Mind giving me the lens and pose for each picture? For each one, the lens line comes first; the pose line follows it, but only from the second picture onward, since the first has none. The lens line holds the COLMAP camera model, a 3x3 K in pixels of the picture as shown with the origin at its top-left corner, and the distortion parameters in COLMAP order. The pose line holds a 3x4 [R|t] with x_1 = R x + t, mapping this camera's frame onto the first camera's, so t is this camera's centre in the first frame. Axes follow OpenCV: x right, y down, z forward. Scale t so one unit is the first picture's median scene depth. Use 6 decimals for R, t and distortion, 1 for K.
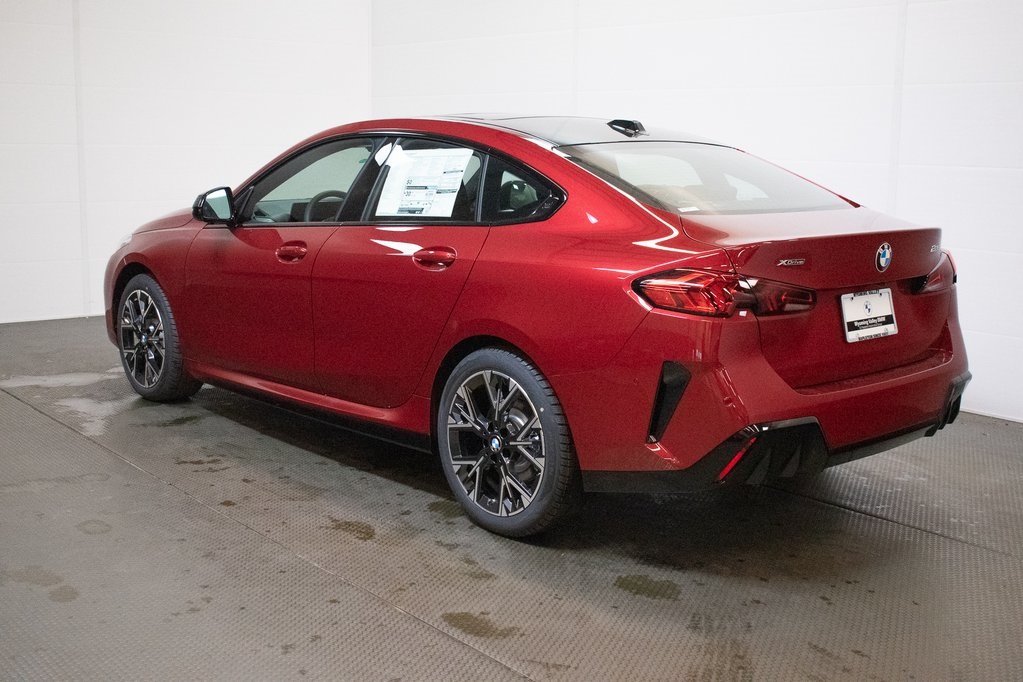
lens RADIAL K [[1253.3, 0, 511.5], [0, 1253.3, 341.0], [0, 0, 1]] dist [-0.017028, -0.030379]
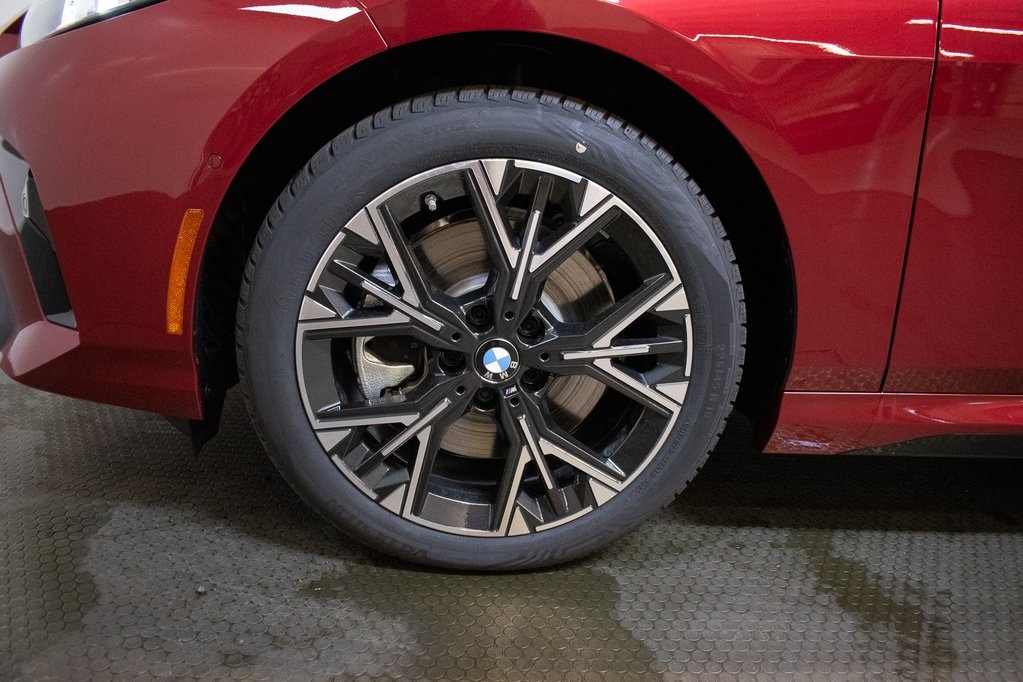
lens RADIAL K [[789.4, 0, 536.4], [0, 789.4, 339.9], [0, 0, 1]] dist [-0.095789, -0.000830]
pose [[0.592287, -0.151047, 0.791442, -0.192020], [-0.009607, 0.980877, 0.194391, 0.030190], [-0.805670, -0.122739, 0.579510, 0.859927]]
